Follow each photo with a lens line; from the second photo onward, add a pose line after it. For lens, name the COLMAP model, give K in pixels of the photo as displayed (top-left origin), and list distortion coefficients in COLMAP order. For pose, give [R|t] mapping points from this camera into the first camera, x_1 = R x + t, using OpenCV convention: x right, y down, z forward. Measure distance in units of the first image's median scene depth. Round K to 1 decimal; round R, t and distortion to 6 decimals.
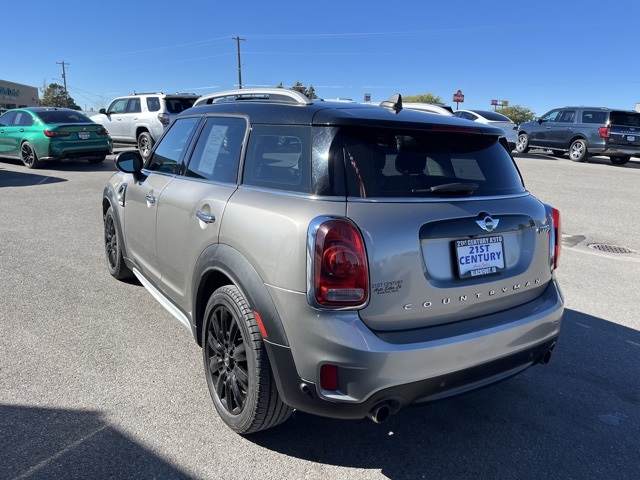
lens RADIAL K [[483.7, 0, 321.0], [0, 483.7, 241.4], [0, 0, 1]] dist [0.064678, -0.077598]
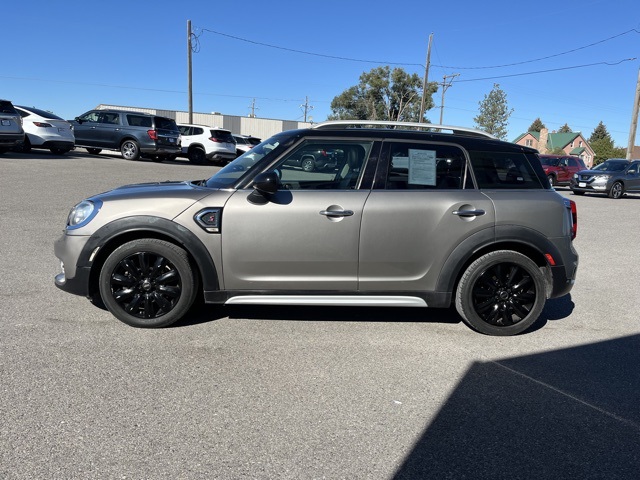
lens RADIAL K [[483.7, 0, 318.9], [0, 483.7, 238.2], [0, 0, 1]] dist [0.064678, -0.077598]
pose [[0.469373, -0.168523, 0.866769, -0.277271], [0.164969, 0.981071, 0.101413, -0.031800], [-0.867453, 0.095389, 0.488289, 0.106212]]
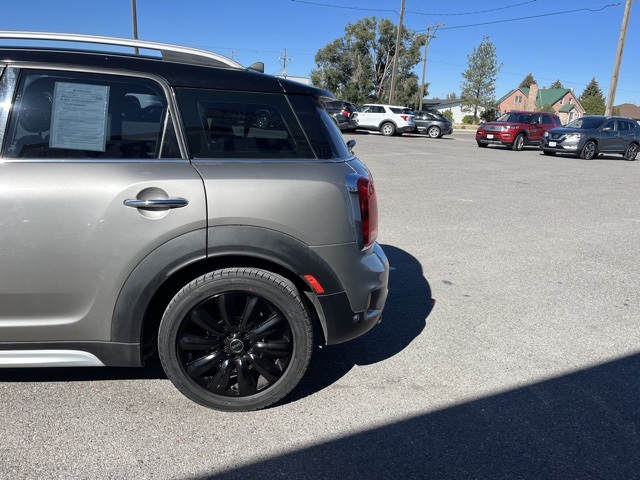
lens RADIAL K [[483.7, 0, 313.7], [0, 483.7, 240.5], [0, 0, 1]] dist [0.064678, -0.077598]
pose [[0.458684, -0.244614, 0.854268, -0.206629], [0.162426, 0.968247, 0.190039, -0.024265], [-0.873629, 0.051587, 0.483851, 0.083800]]
